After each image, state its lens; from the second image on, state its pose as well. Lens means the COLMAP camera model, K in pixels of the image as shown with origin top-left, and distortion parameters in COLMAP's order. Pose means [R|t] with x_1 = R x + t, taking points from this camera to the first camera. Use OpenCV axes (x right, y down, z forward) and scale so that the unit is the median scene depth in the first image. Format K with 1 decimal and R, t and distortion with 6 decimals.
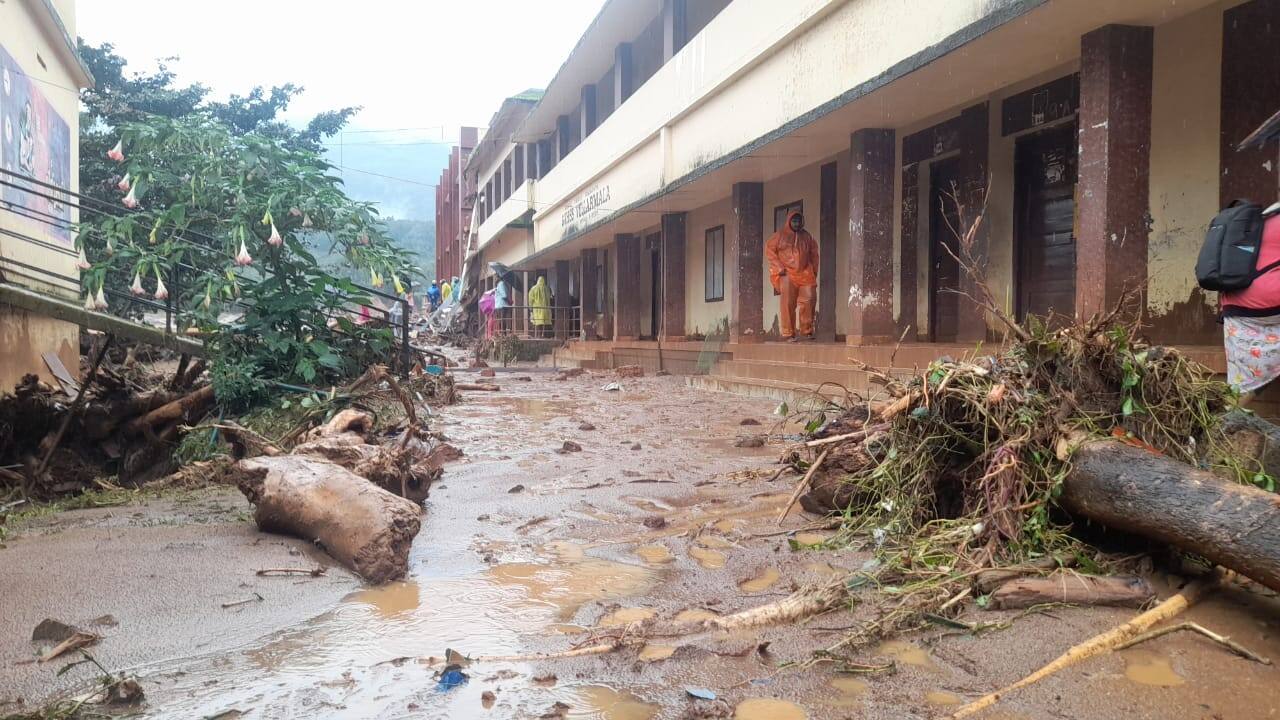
lens RADIAL K [[915.5, 0, 645.1], [0, 915.5, 360.2], [0, 0, 1]] dist [0.007489, -0.005252]
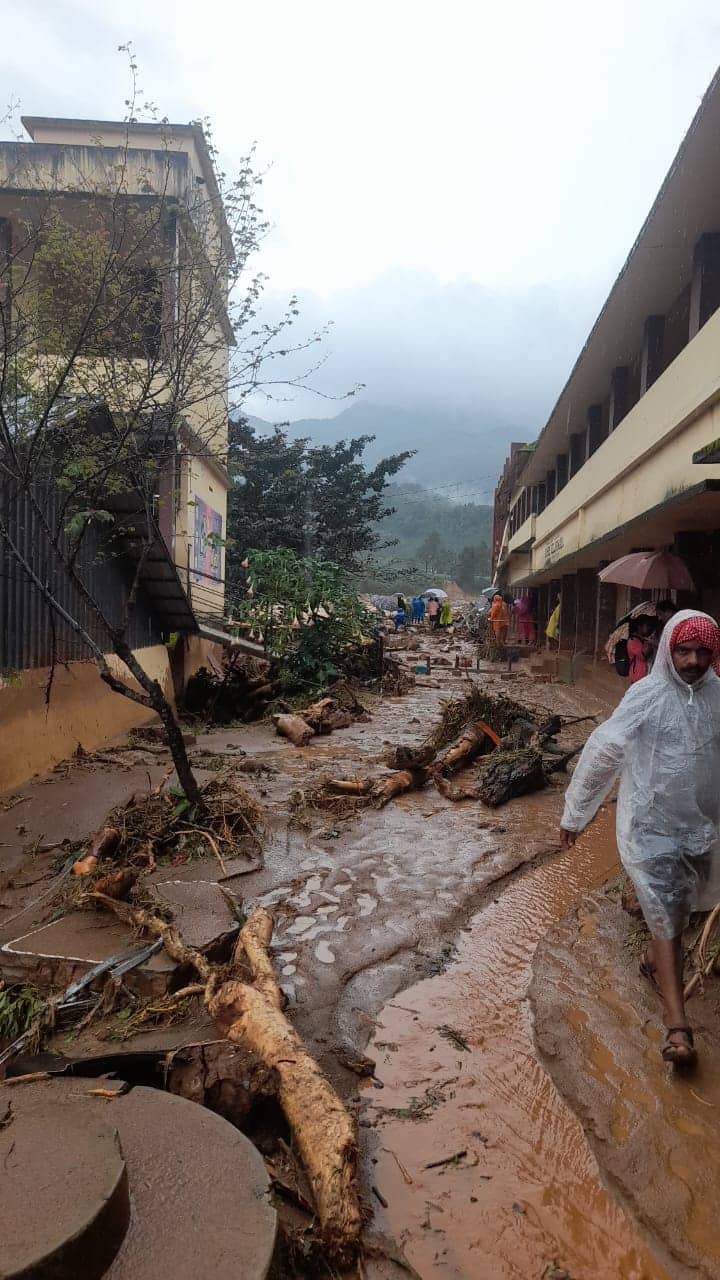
lens RADIAL K [[915.5, 0, 358.7], [0, 915.5, 640.3], [0, 0, 1]] dist [0.007489, -0.005252]
pose [[0.922767, 0.035578, -0.383711, 0.158192], [-0.035318, 0.999346, 0.007727, -0.028115], [0.383736, 0.006422, 0.923421, -0.279416]]
